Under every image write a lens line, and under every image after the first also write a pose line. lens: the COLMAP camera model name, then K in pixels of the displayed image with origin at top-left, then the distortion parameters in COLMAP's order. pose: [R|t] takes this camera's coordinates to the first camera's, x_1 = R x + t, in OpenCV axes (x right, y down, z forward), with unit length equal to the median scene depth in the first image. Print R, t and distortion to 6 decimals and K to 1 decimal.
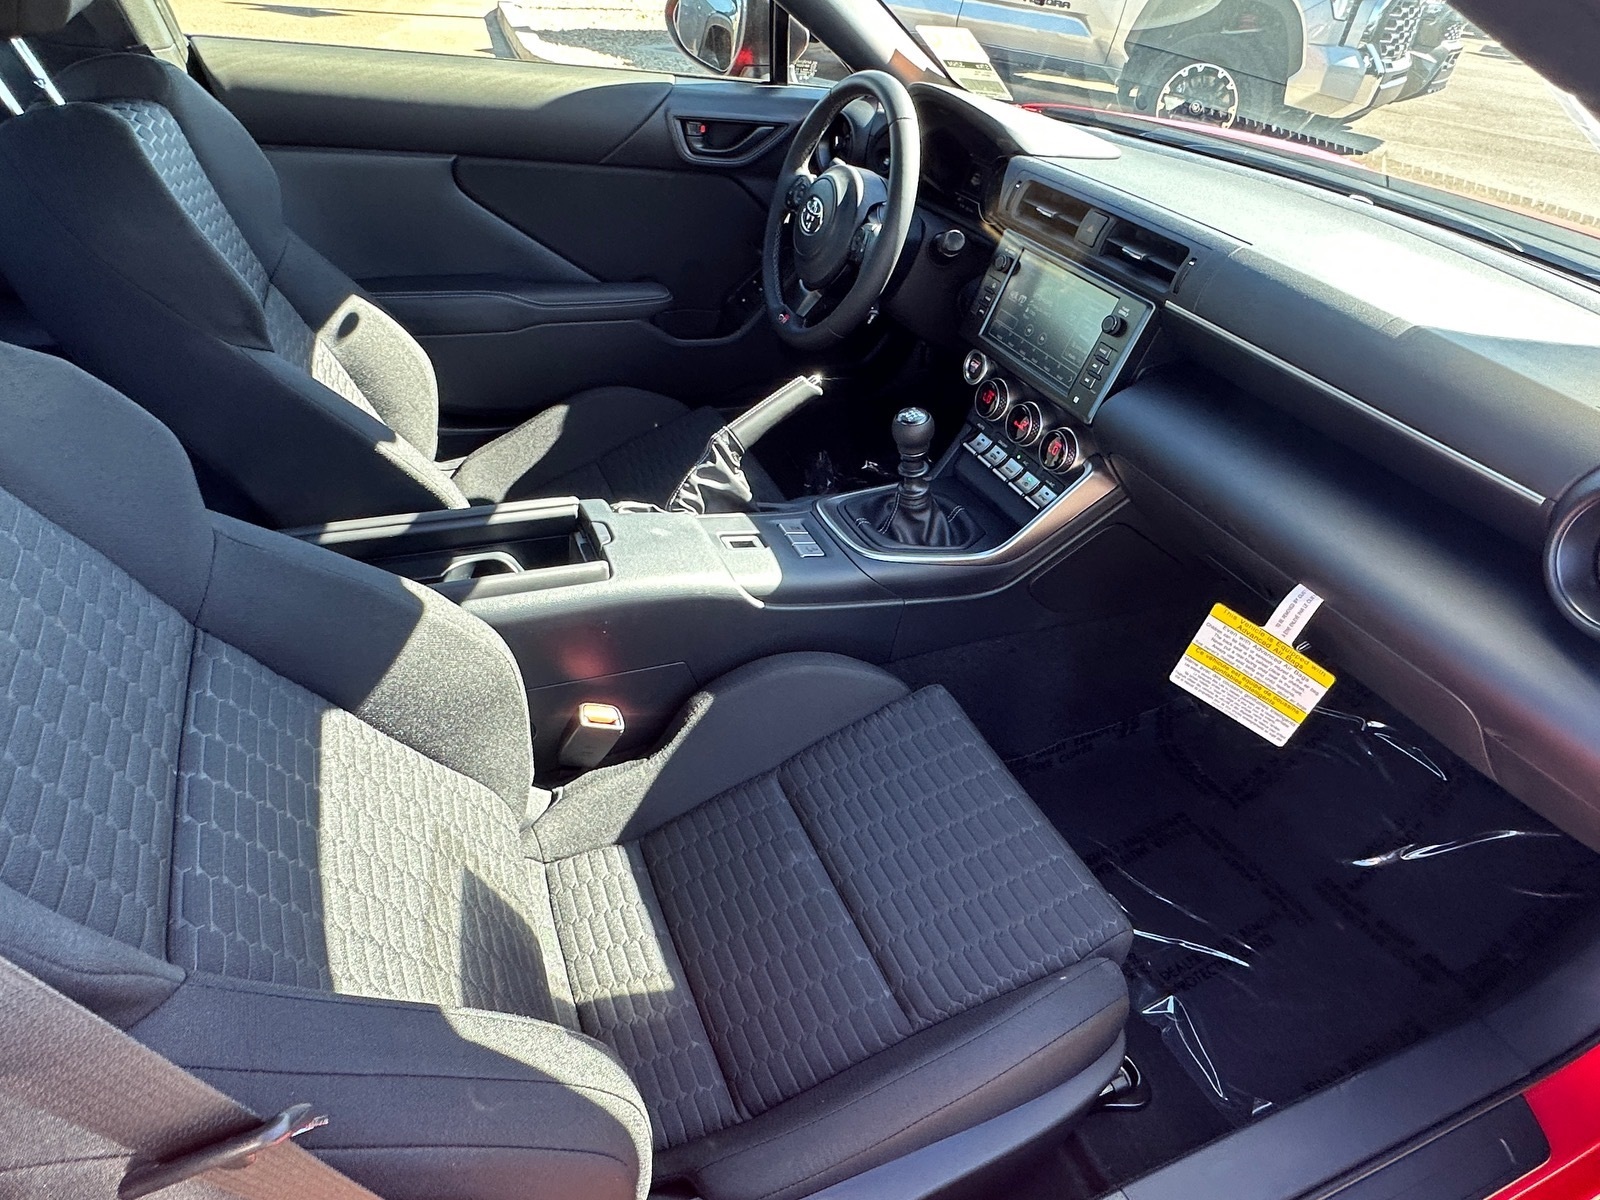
lens RADIAL K [[986.2, 0, 803.7], [0, 986.2, 600.1], [0, 0, 1]] dist [-0.018802, 0.036450]
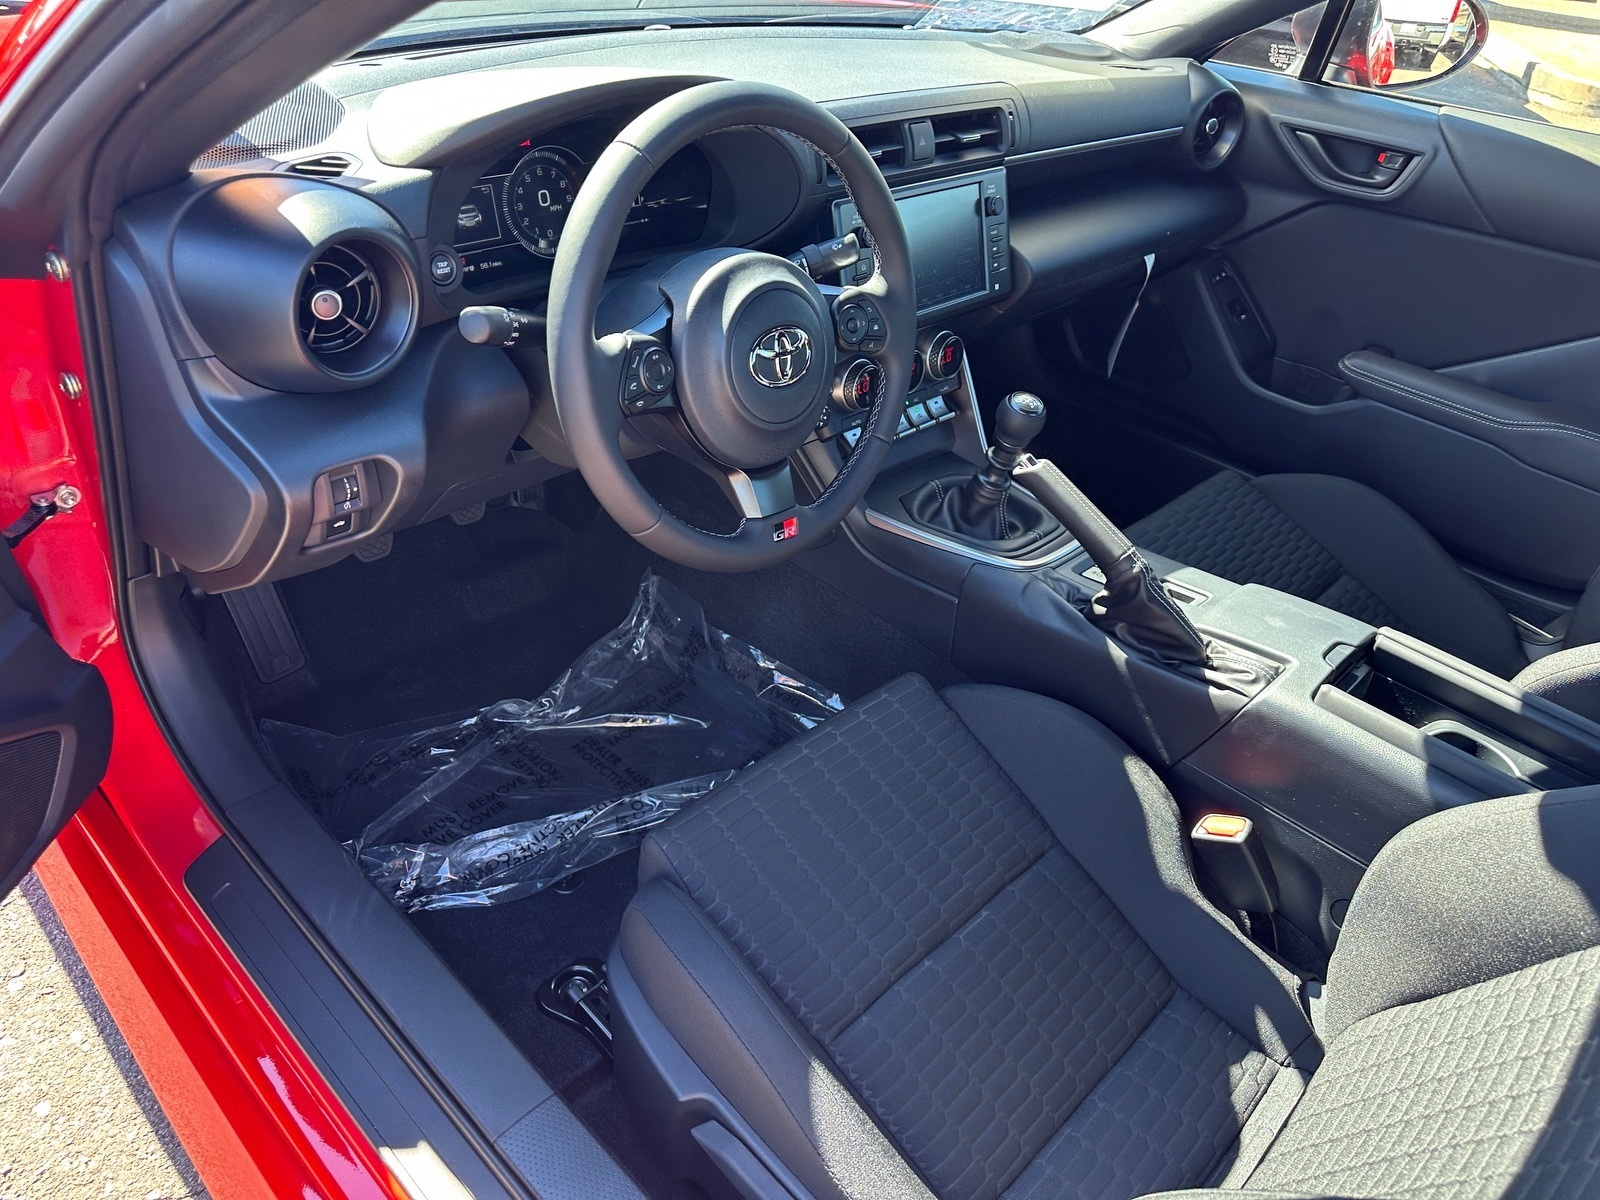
lens RADIAL K [[1142.4, 0, 804.9], [0, 1142.4, 607.5], [0, 0, 1]] dist [0.095773, -0.139909]
pose [[-0.366370, -0.639110, 0.676249, -0.615053], [0.423244, 0.532773, 0.732814, -0.907954], [-0.828636, 0.554699, 0.075308, 1.163334]]
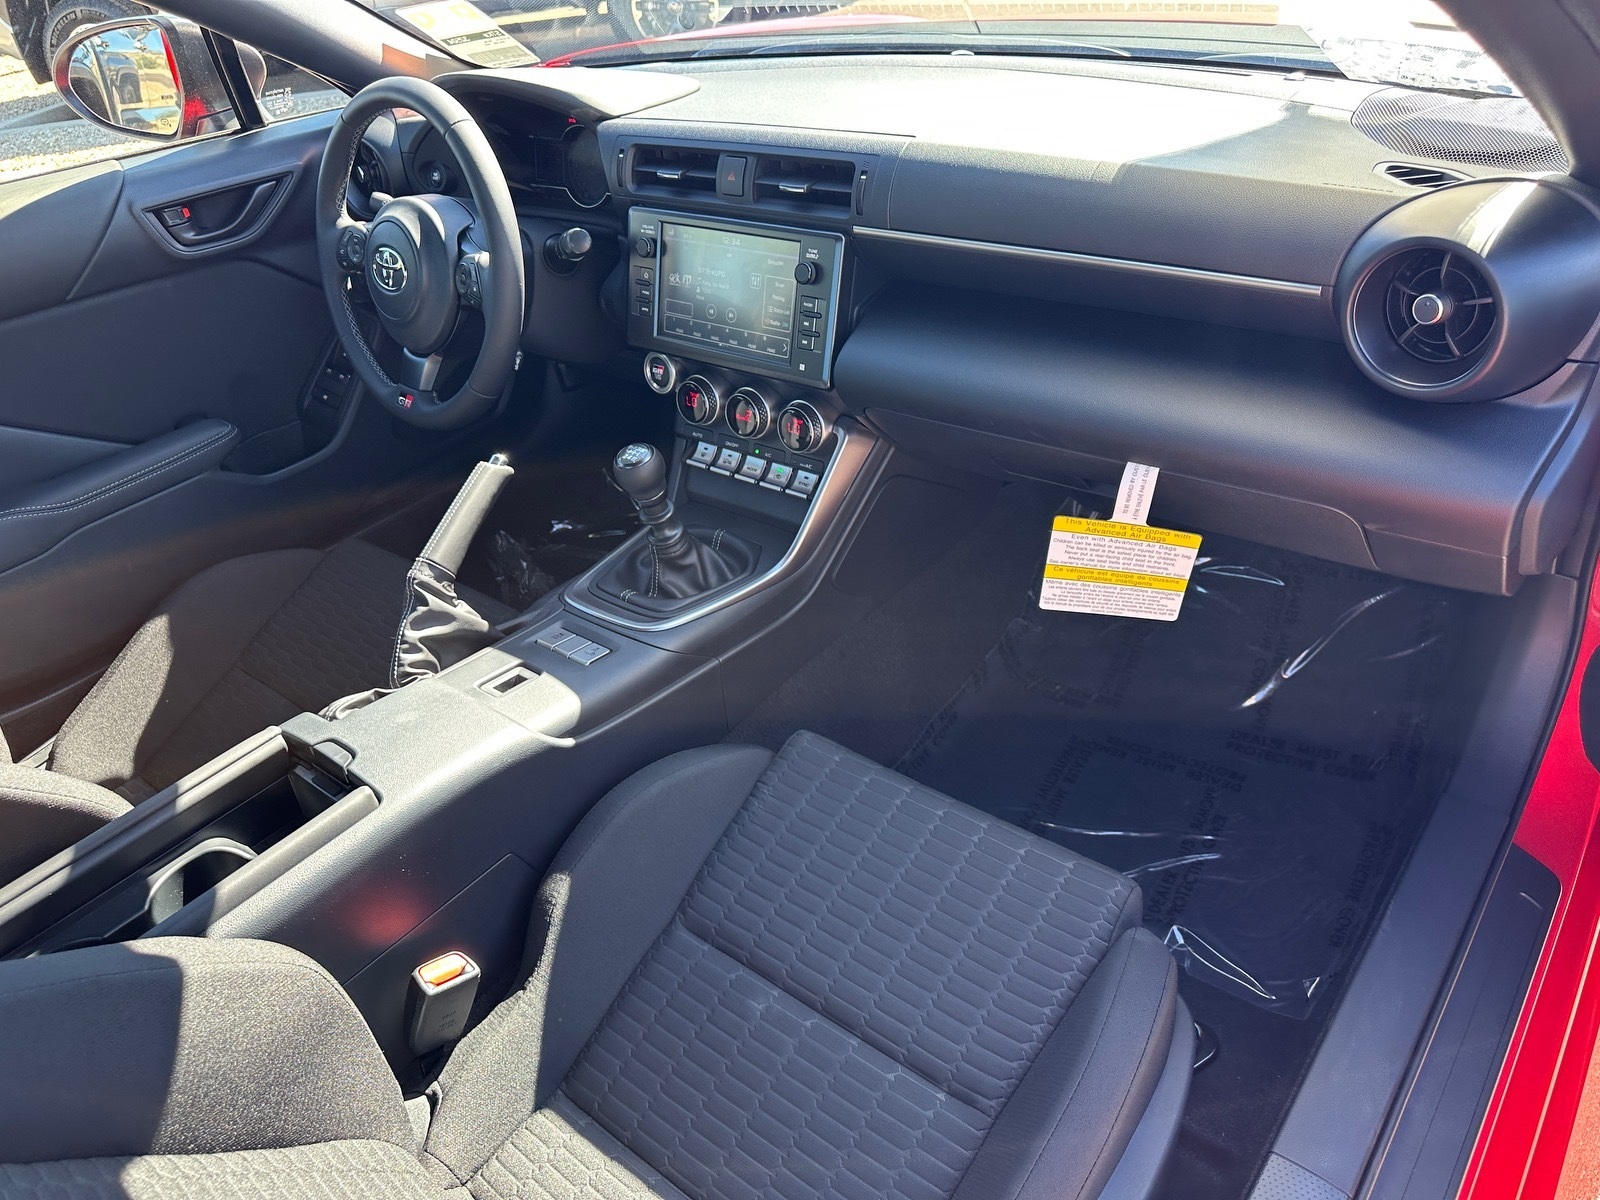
lens RADIAL K [[1142.4, 0, 804.9], [0, 1142.4, 607.5], [0, 0, 1]] dist [0.095773, -0.139909]
pose [[0.864062, -0.417915, 0.280615, -0.087354], [0.422863, 0.905036, 0.045787, -0.052003], [-0.273101, 0.079099, 0.958728, 0.040764]]
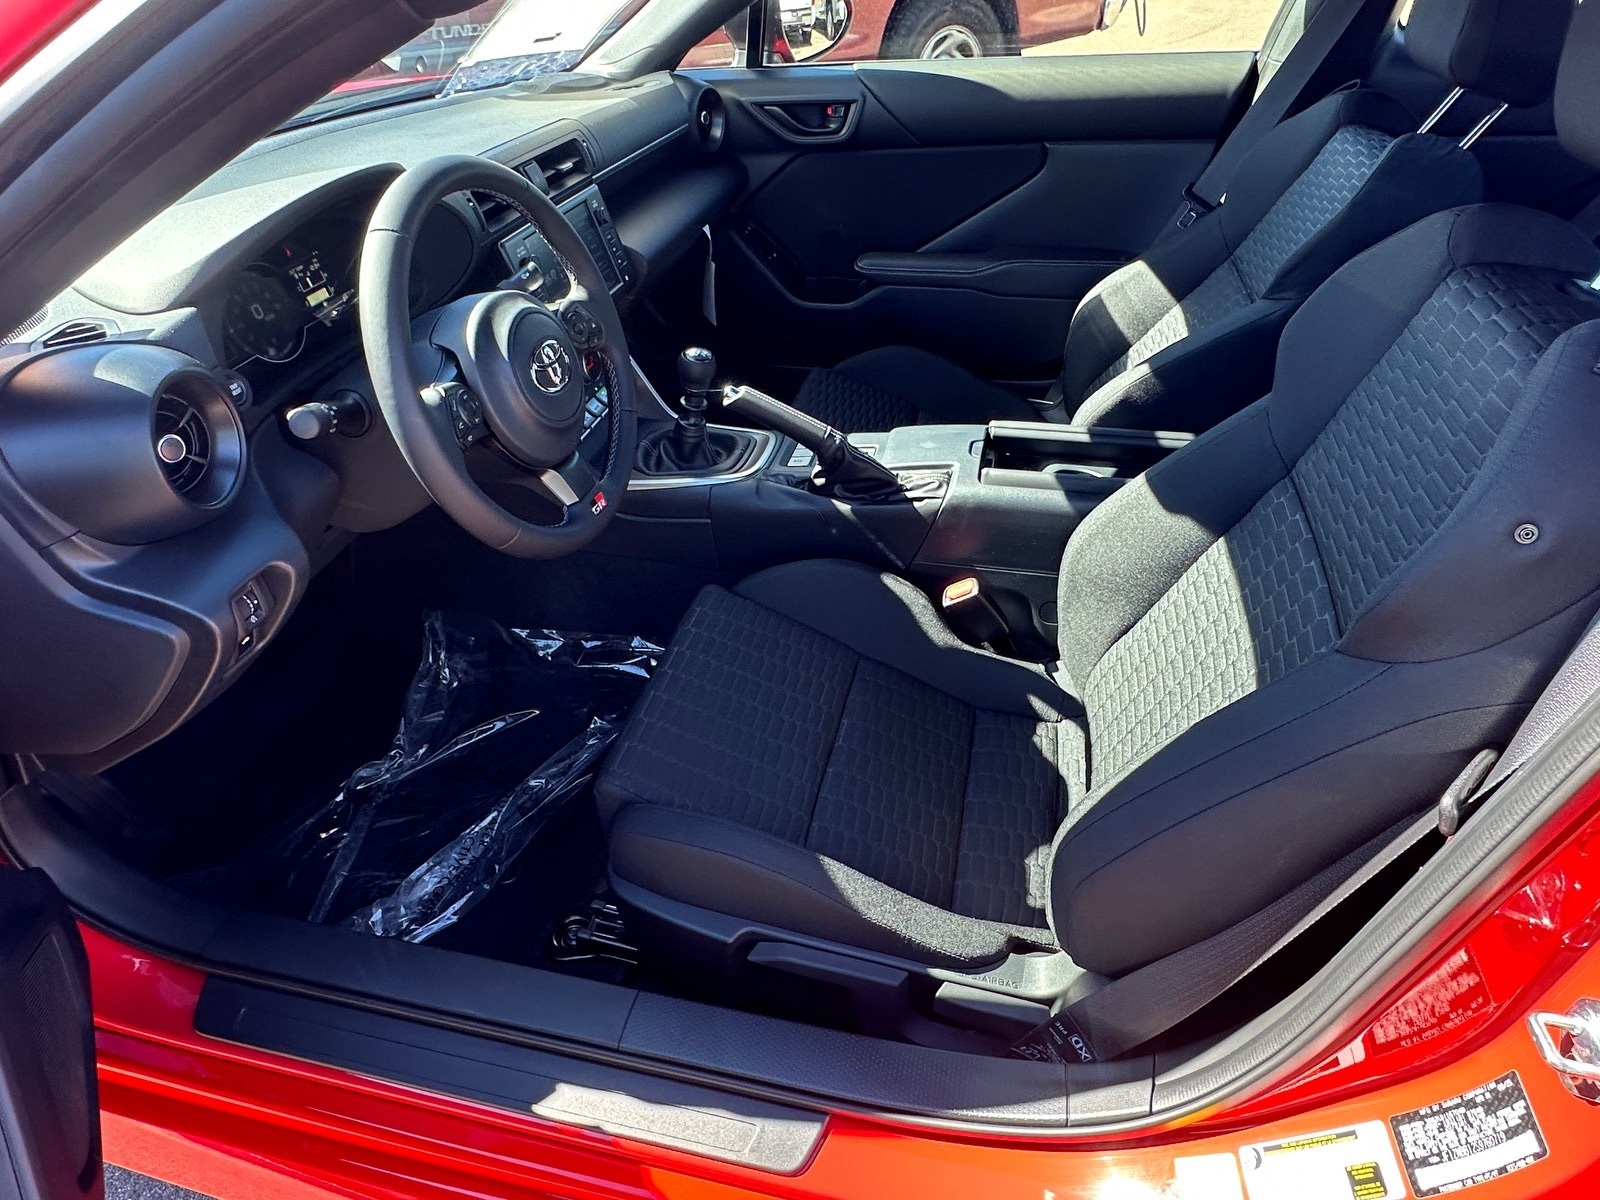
lens RADIAL K [[986.2, 0, 803.7], [0, 986.2, 600.1], [0, 0, 1]] dist [-0.018802, 0.036450]
pose [[-0.801382, -0.408068, 0.437342, -0.571866], [0.305110, 0.350012, 0.885664, -1.014542], [-0.514486, 0.843192, -0.155988, 1.315085]]
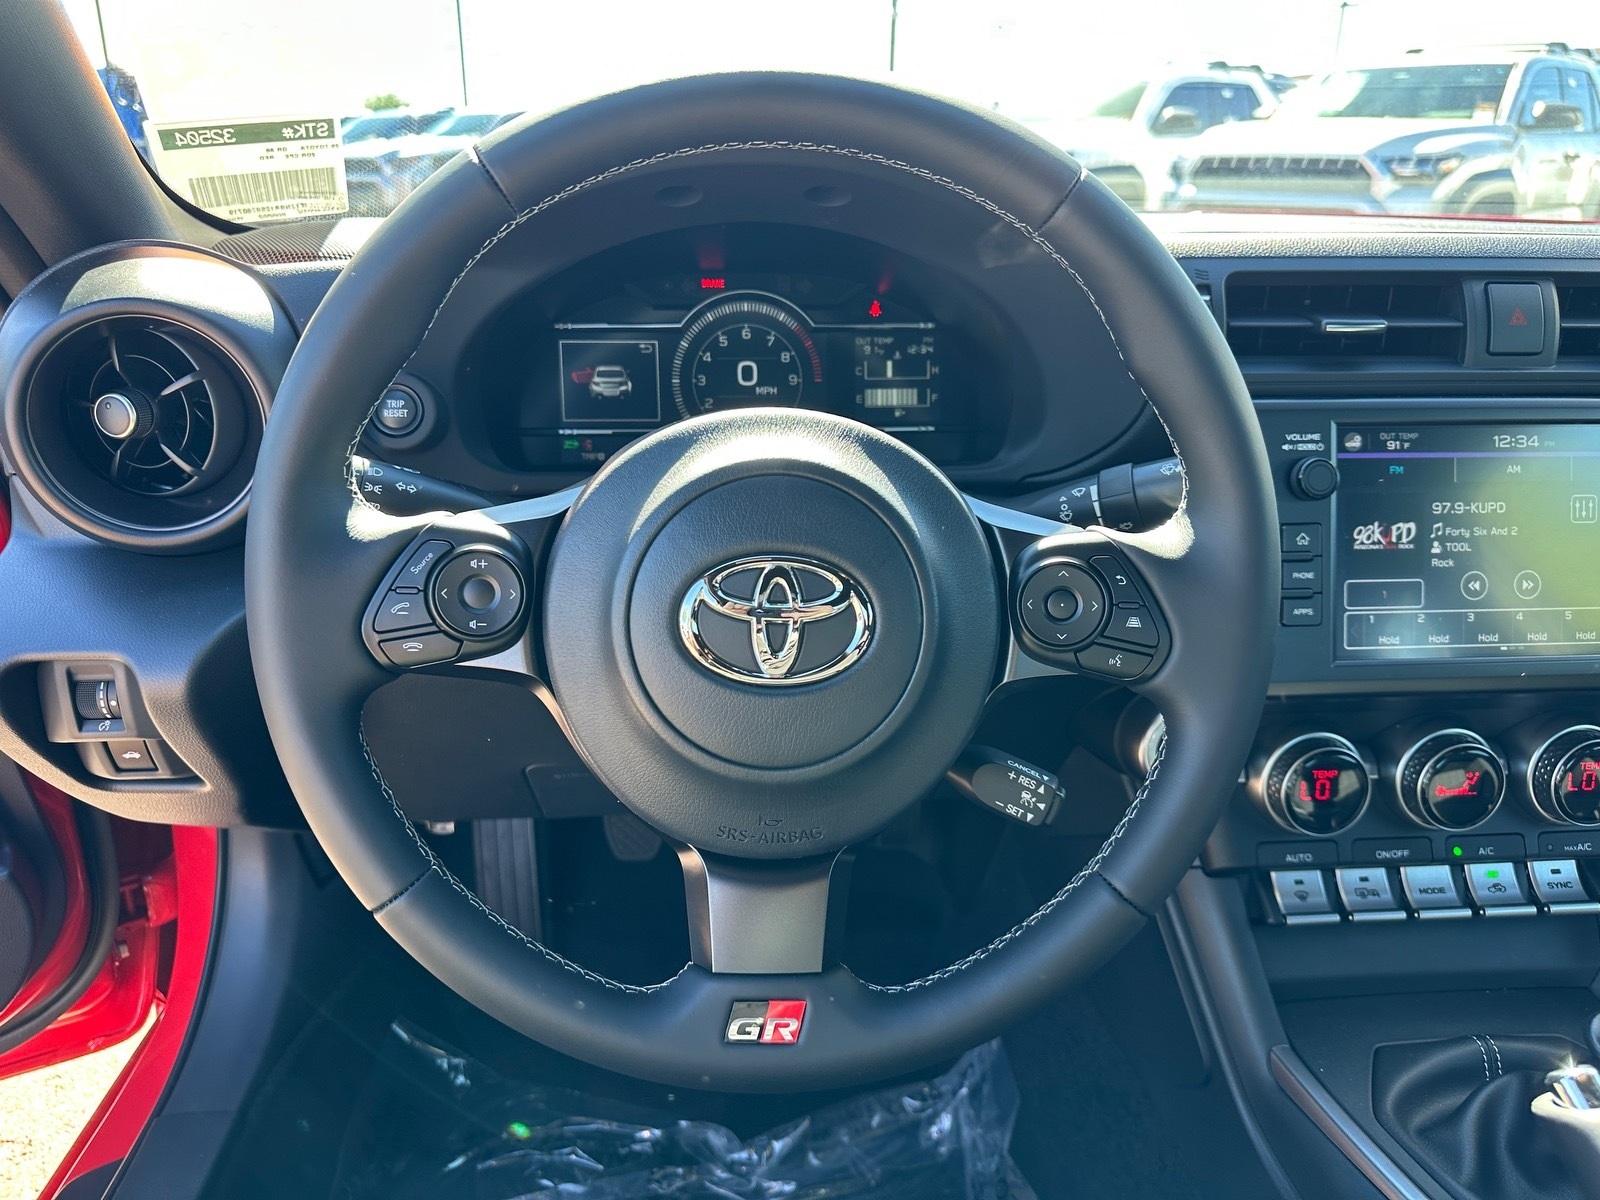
lens RADIAL K [[1142.4, 0, 804.9], [0, 1142.4, 607.5], [0, 0, 1]] dist [0.095773, -0.139909]
pose [[0.319705, -0.414262, 0.852159, -0.273088], [0.567243, 0.804069, 0.178071, -0.509698], [-0.758962, 0.426452, 0.492052, 0.973437]]
